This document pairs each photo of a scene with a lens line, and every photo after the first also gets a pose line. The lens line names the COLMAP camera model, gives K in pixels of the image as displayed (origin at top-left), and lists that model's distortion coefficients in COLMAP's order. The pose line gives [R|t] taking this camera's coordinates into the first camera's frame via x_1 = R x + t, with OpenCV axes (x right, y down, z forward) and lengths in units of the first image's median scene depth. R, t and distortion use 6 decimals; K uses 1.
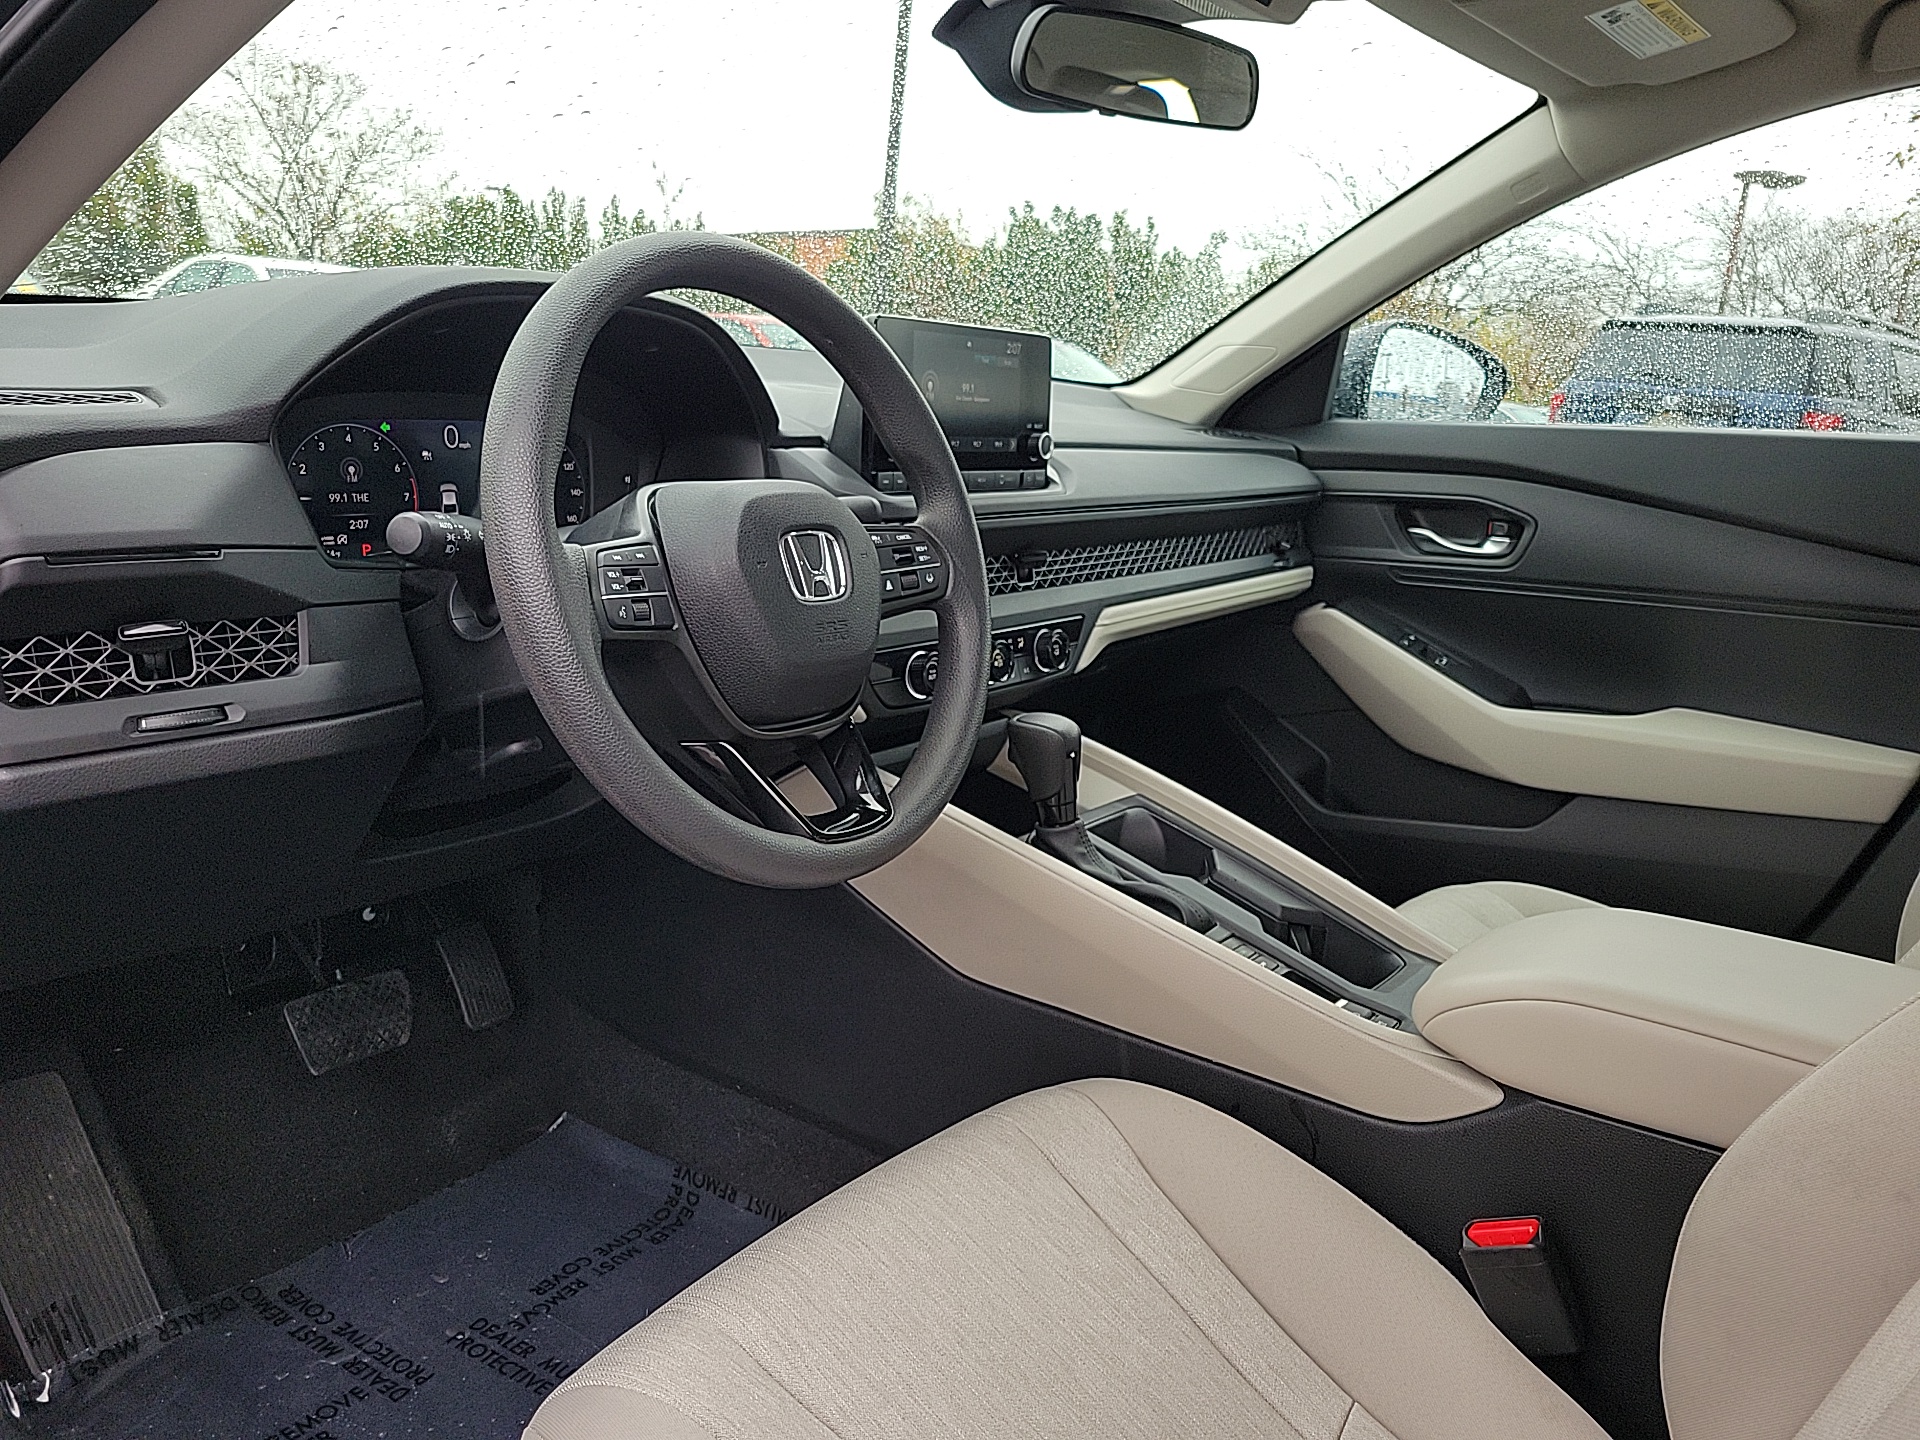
lens RADIAL K [[1480.0, 0, 937.7], [0, 1480.0, 716.3], [0, 0, 1]] dist [0.052458, -0.040554]
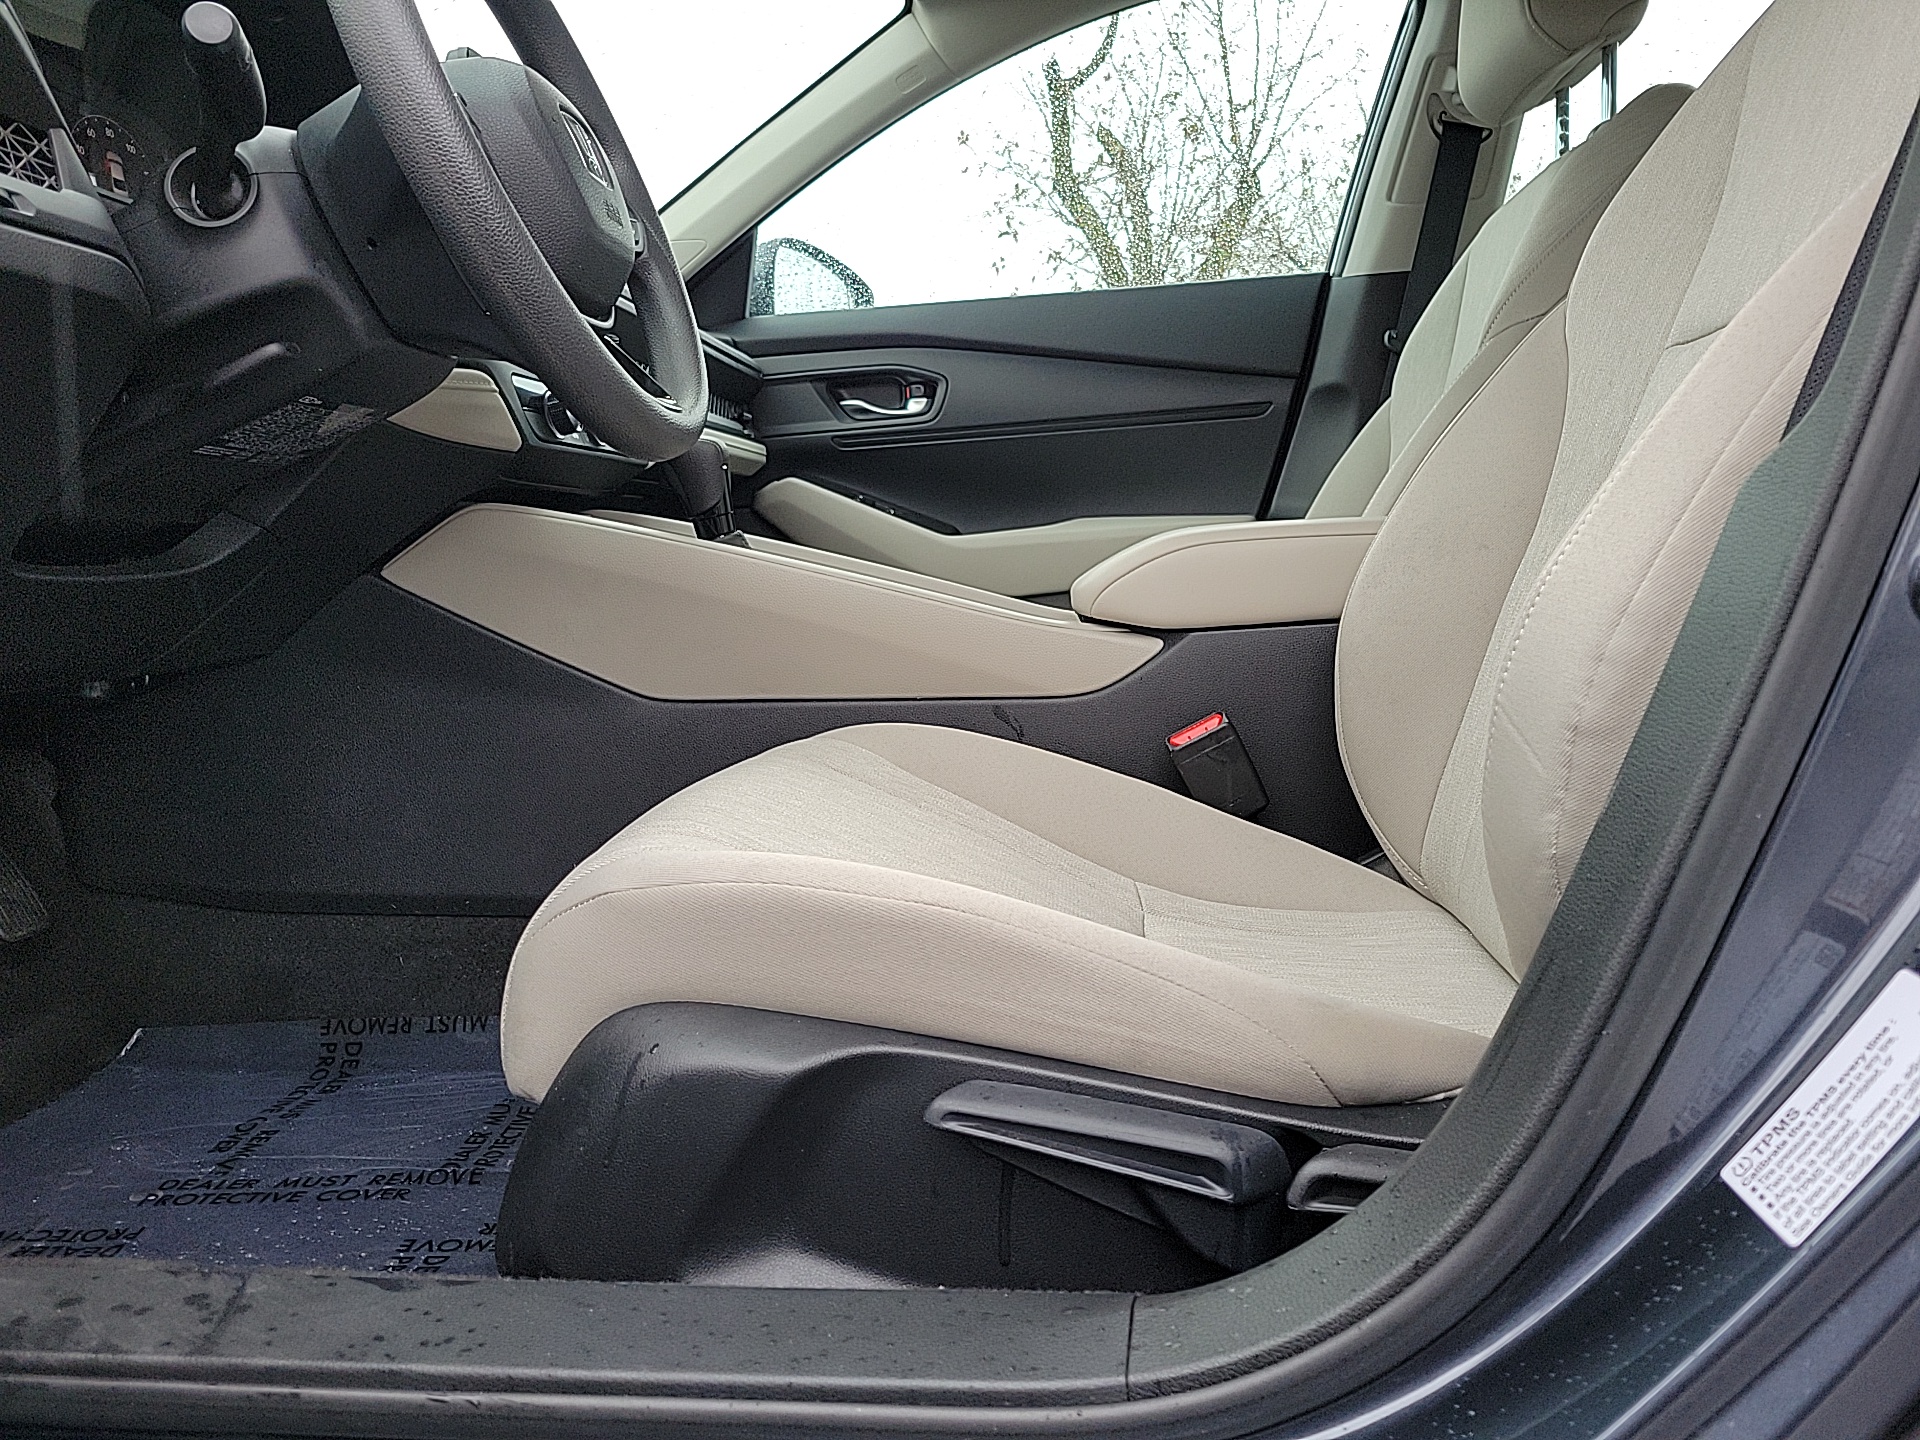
lens RADIAL K [[1480.9, 0, 960.0], [0, 1480.9, 720.0], [0, 0, 1]] dist [0.040128, -0.029248]
pose [[0.853391, -0.142435, 0.501434, -0.278009], [0.191371, 0.980382, -0.047210, 0.245278], [-0.484873, 0.136249, 0.863907, 0.022016]]
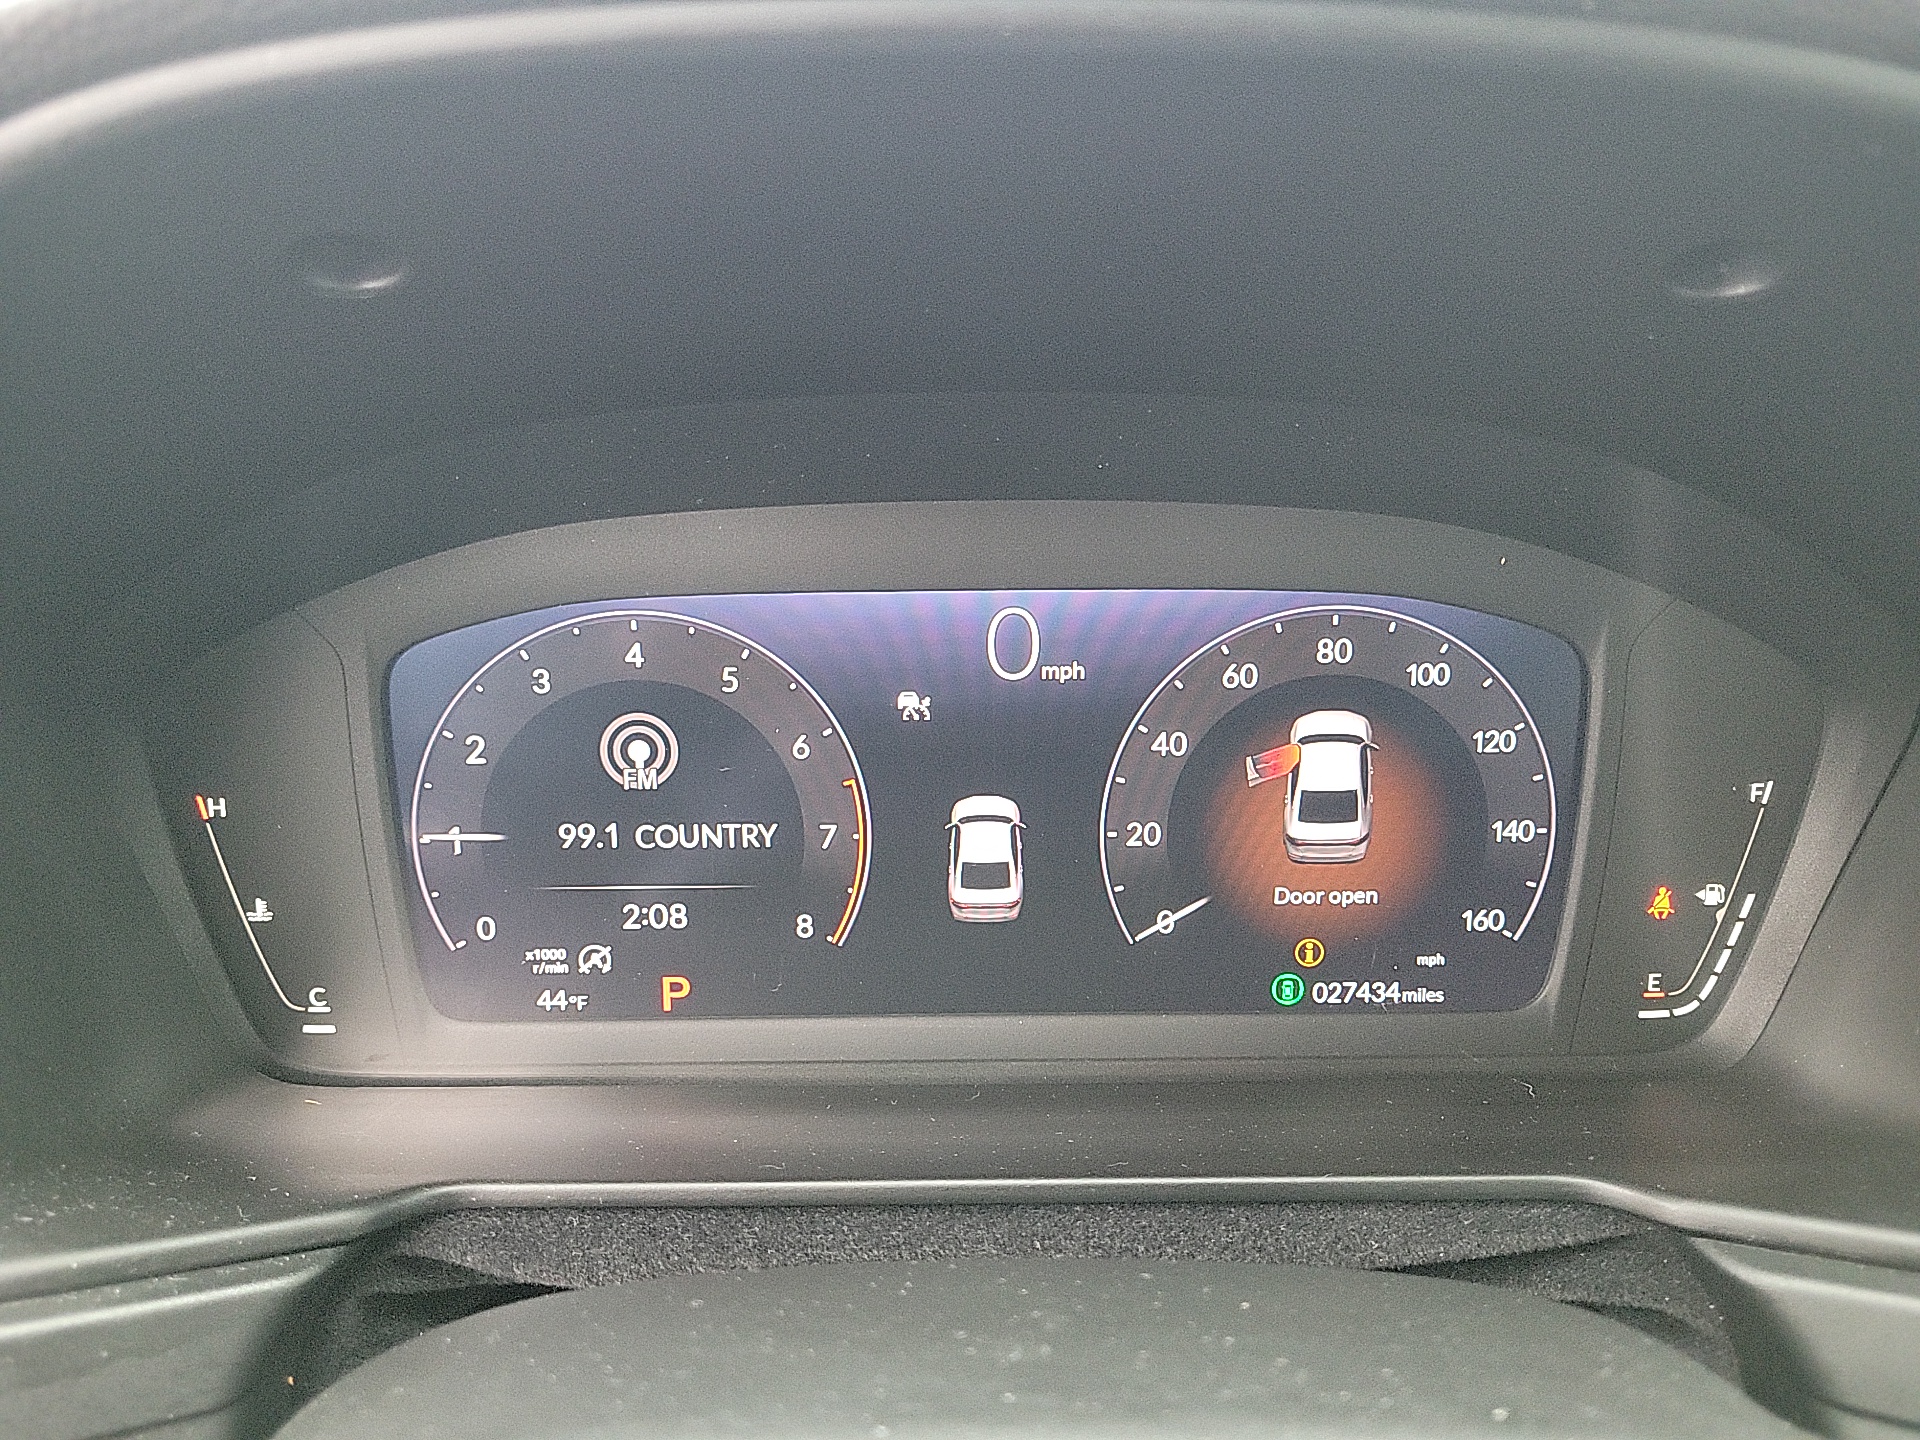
lens RADIAL K [[1458.6, 0, 950.5], [0, 1458.6, 736.6], [0, 0, 1]] dist [0.019337, -0.016591]
pose [[0.604322, 0.147390, -0.782989, -0.081031], [-0.137119, 0.987317, 0.080023, -0.148643], [0.784852, 0.059003, 0.616867, 0.632303]]
